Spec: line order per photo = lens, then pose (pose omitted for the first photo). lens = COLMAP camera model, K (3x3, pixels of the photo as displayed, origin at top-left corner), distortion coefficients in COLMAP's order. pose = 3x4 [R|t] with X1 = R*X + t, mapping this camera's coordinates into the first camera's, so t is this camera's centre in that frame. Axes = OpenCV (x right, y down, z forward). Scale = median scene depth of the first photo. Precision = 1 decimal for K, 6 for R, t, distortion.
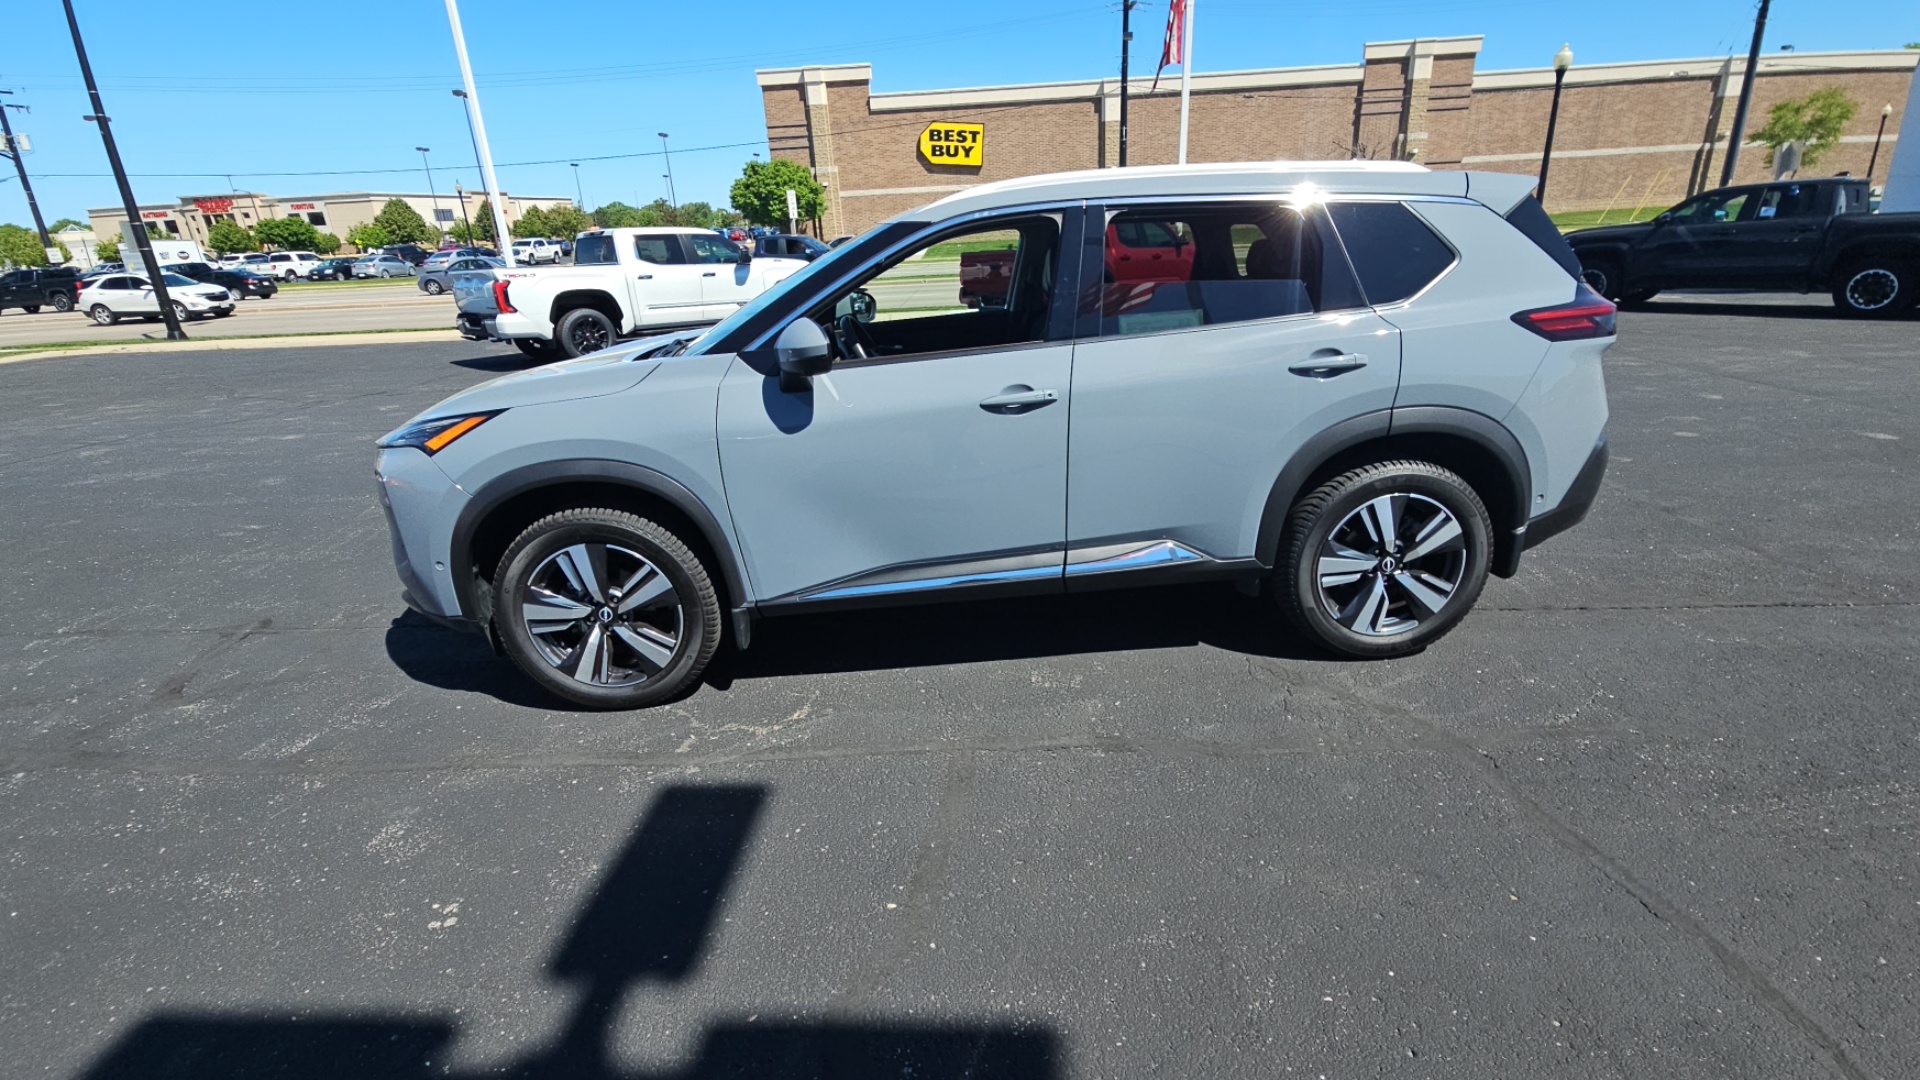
lens RADIAL K [[855.5, 0, 979.5], [0, 855.5, 536.7], [0, 0, 1]] dist [0.005574, -0.005093]
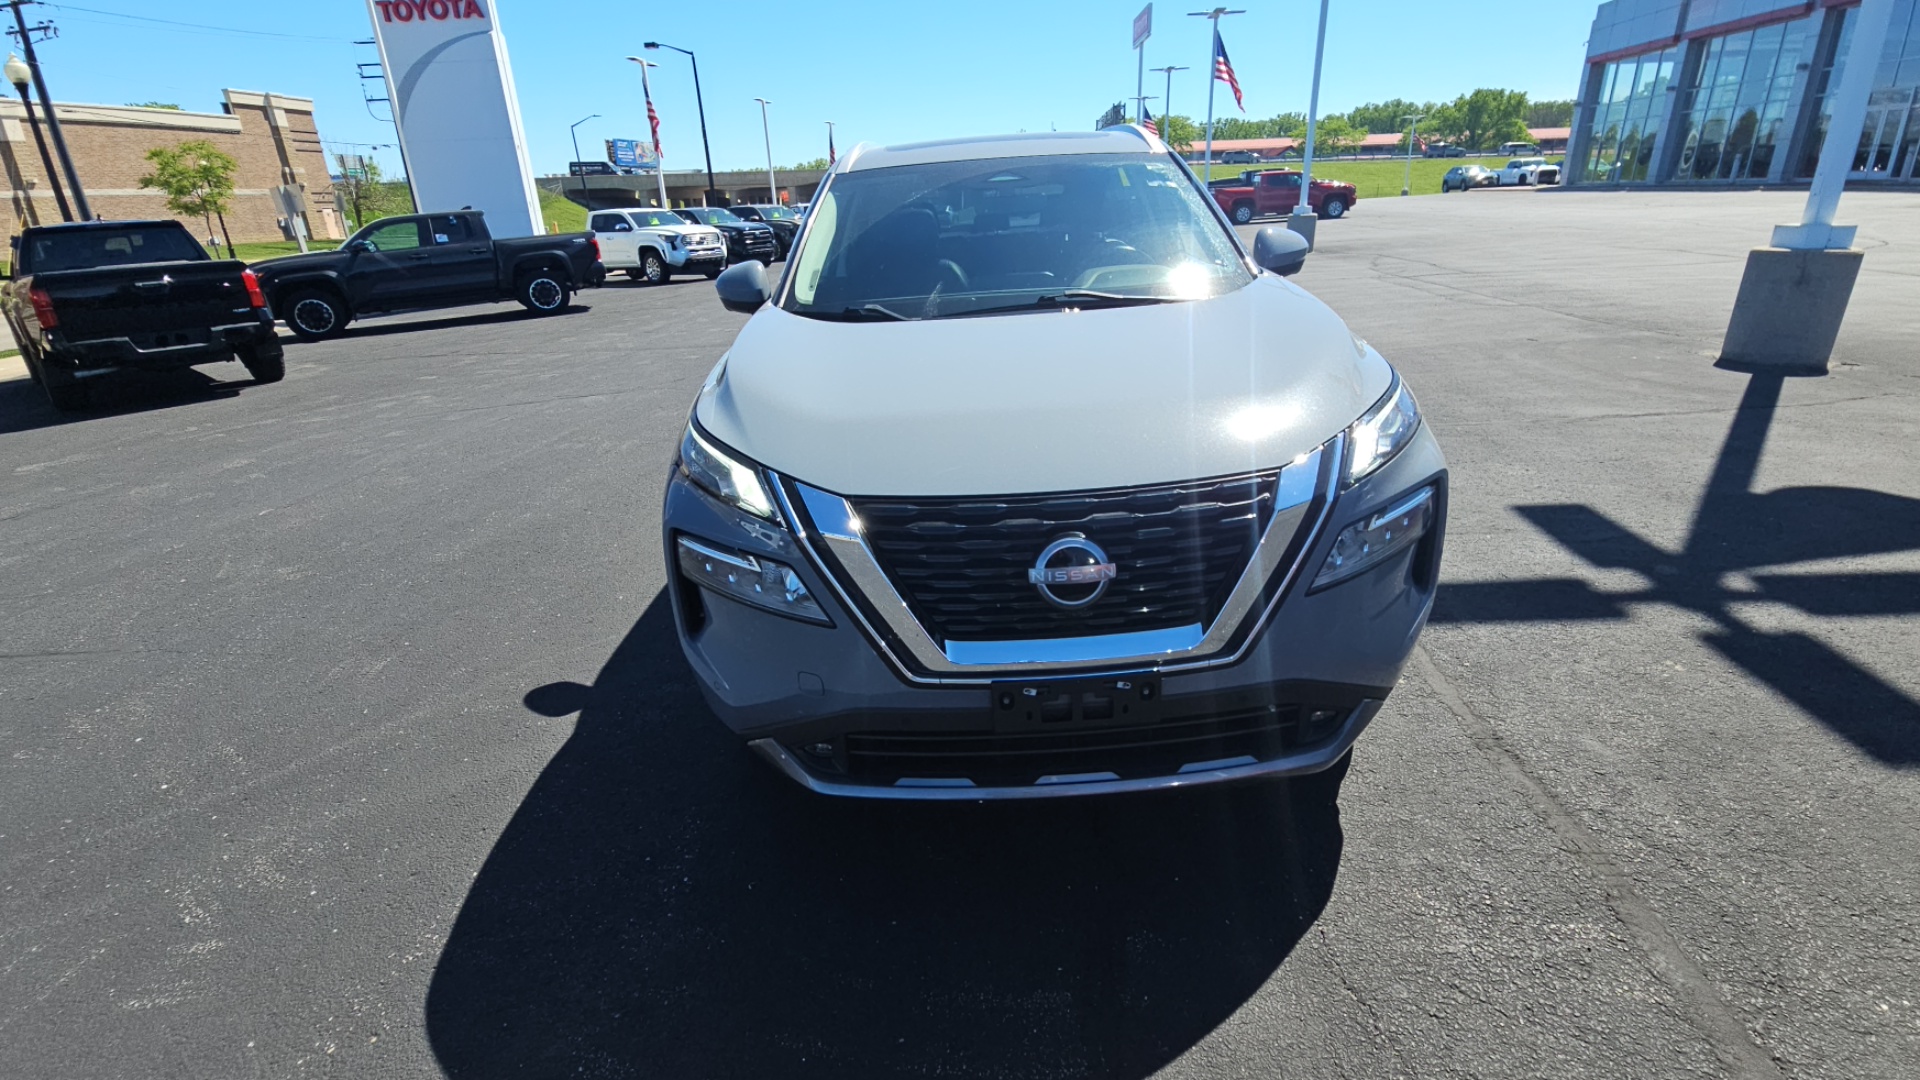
lens RADIAL K [[855.5, 0, 979.5], [0, 855.5, 536.7], [0, 0, 1]] dist [0.005574, -0.005093]
pose [[0.041933, -0.323309, 0.945364, -0.286770], [0.377073, 0.881345, 0.284689, -0.071643], [-0.925234, 0.344533, 0.158868, 0.261834]]
